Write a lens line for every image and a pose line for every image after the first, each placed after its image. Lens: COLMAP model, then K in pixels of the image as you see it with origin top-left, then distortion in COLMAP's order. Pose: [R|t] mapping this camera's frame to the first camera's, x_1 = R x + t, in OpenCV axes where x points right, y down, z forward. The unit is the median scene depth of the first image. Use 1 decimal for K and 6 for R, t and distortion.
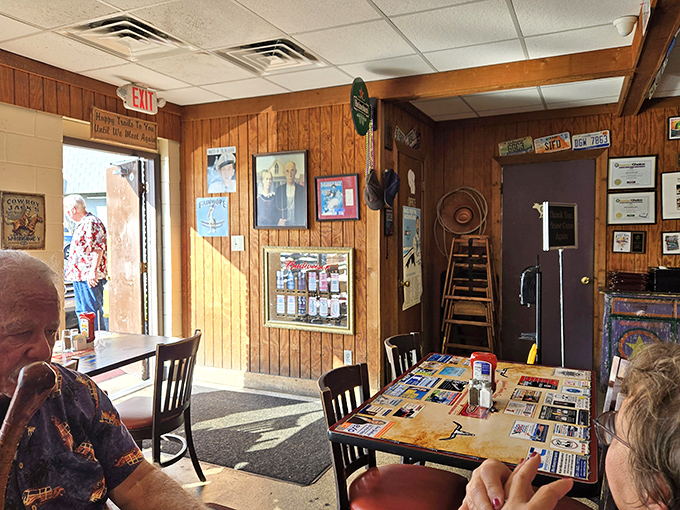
lens RADIAL K [[518.0, 0, 340.0], [0, 518.0, 255.0], [0, 0, 1]] dist [-0.007408, 0.005703]
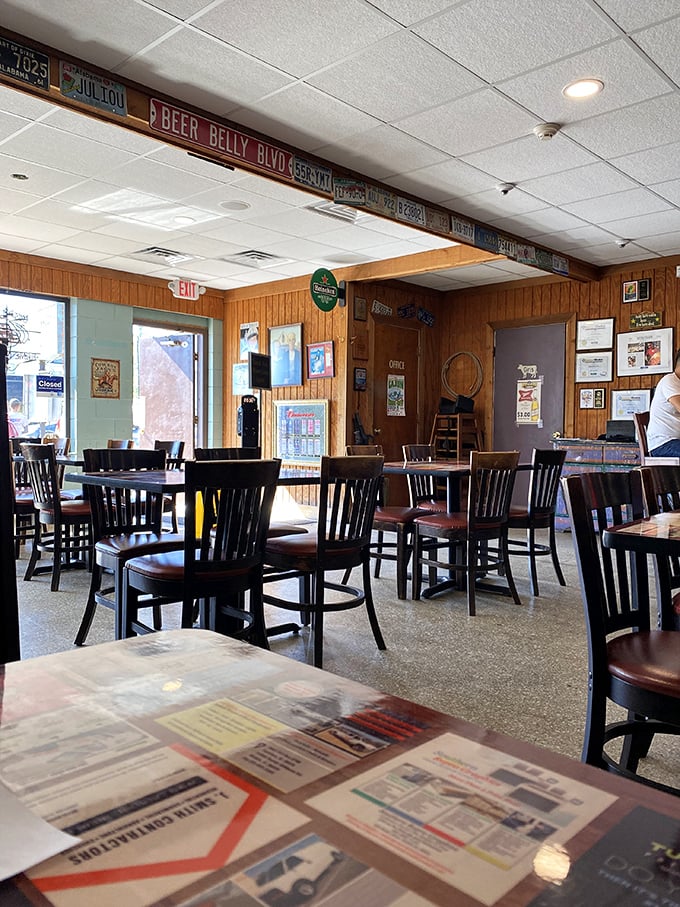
lens RADIAL K [[719.9, 0, 340.0], [0, 719.9, 453.5], [0, 0, 1]] dist [-0.003190, -0.013027]
pose [[0.948444, 0.026044, -0.315873, 0.551744], [-0.029167, 0.999561, -0.005162, 0.114459], [0.315600, 0.014108, 0.948787, -0.596644]]
